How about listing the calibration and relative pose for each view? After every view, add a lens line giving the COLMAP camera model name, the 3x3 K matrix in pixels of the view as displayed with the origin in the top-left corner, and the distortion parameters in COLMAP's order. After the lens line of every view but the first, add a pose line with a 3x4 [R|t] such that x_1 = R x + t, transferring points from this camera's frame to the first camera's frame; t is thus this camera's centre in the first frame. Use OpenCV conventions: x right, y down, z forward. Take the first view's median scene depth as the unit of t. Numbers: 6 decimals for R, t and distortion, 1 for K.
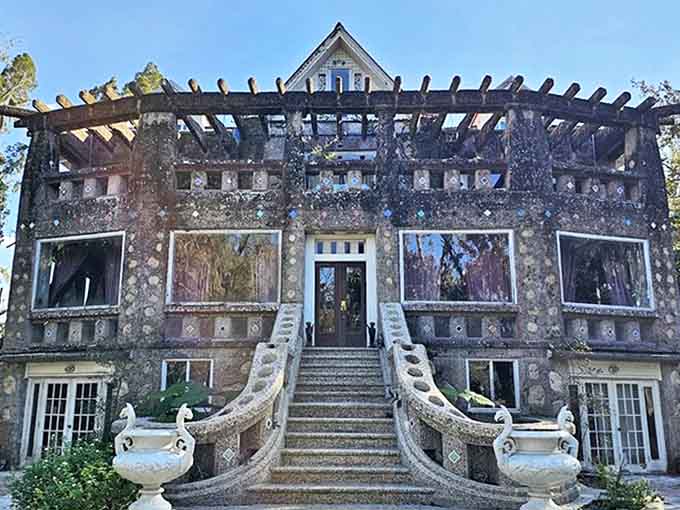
lens RADIAL K [[630.7, 0, 340.0], [0, 630.7, 255.0], [0, 0, 1]] dist [0.107460, 0.005015]
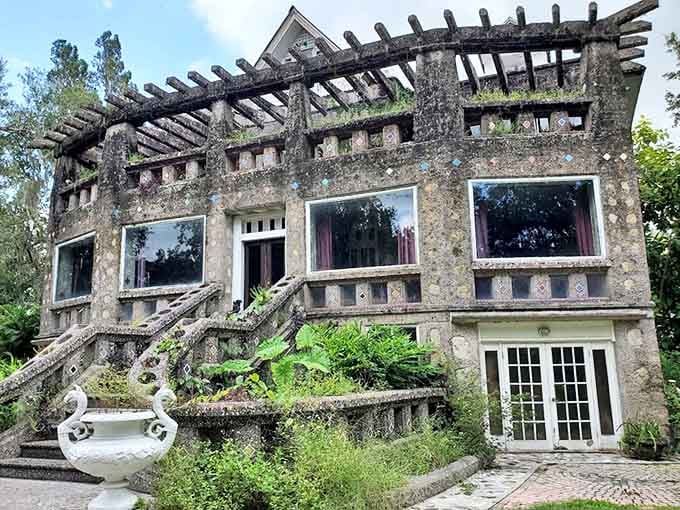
lens RADIAL K [[560.3, 0, 340.0], [0, 560.3, 255.0], [0, 0, 1]] dist [0.088934, -0.004550]
pose [[0.927098, -0.090261, -0.363789, 0.453440], [0.100400, 0.994906, 0.009013, 0.041623], [0.361122, -0.044881, 0.931438, 0.198273]]
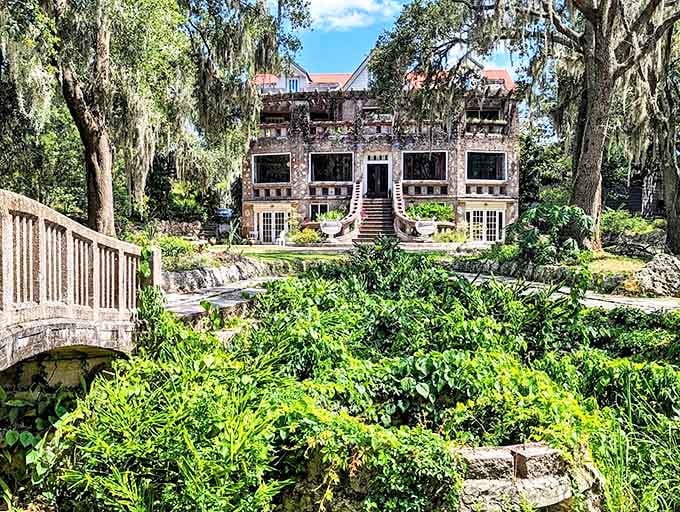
lens RADIAL K [[630.7, 0, 340.0], [0, 630.7, 256.0], [0, 0, 1]] dist [0.107460, 0.005015]
pose [[0.997890, -0.001453, -0.064918, 0.014000], [0.017504, 0.968762, 0.247375, -0.257161], [0.062531, -0.247989, 0.966743, -1.490528]]
